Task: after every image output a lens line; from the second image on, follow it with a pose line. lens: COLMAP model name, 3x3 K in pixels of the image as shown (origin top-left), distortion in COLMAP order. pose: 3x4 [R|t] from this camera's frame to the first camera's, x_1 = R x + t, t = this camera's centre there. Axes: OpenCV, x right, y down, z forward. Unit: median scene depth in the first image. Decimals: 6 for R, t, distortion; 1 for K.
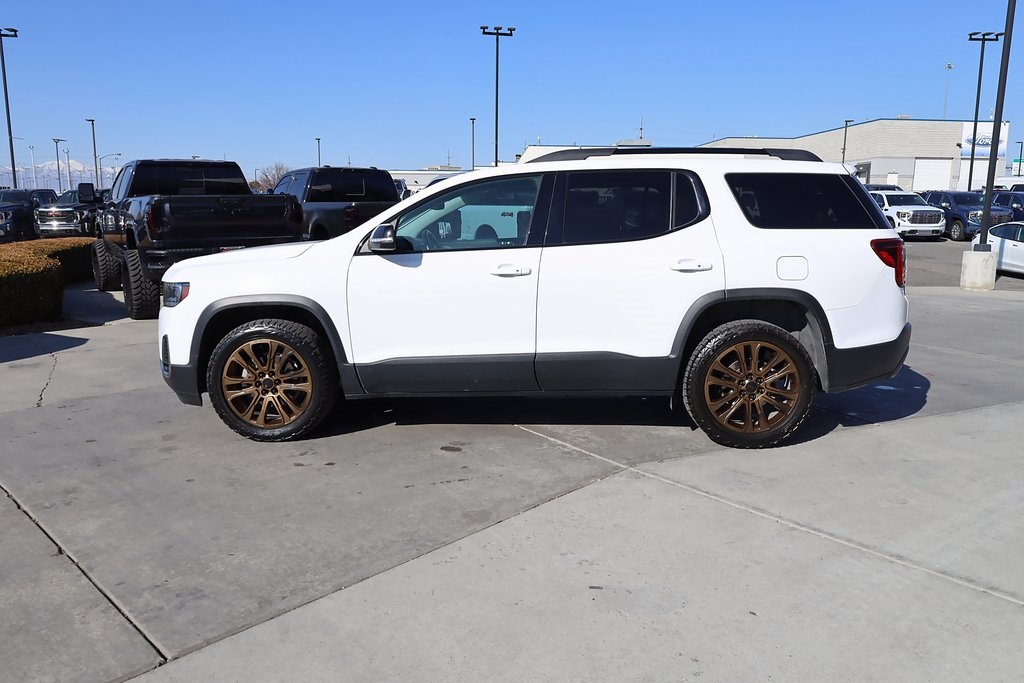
lens RADIAL K [[804.8, 0, 512.0], [0, 804.8, 341.5], [0, 0, 1]] dist [-0.002813, -0.000131]
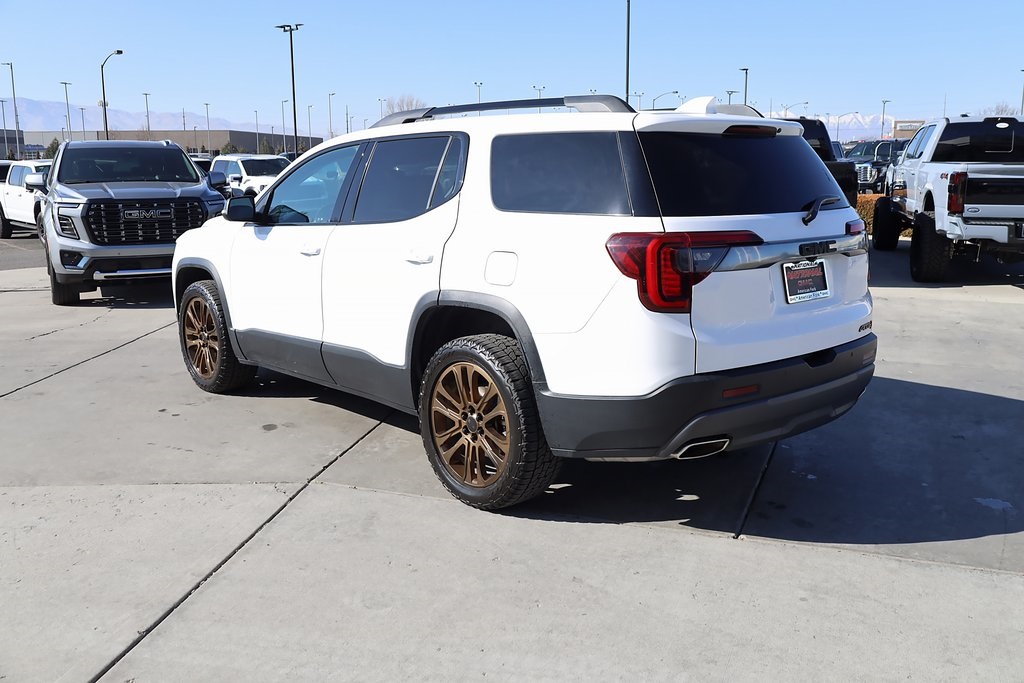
lens RADIAL K [[953.0, 0, 512.0], [0, 953.0, 341.5], [0, 0, 1]] dist [-0.008741, -0.004932]
pose [[0.669653, 0.129137, -0.731361, 0.956248], [-0.111237, 0.991098, 0.073148, -0.087540], [0.734297, 0.032370, 0.678056, 0.426975]]
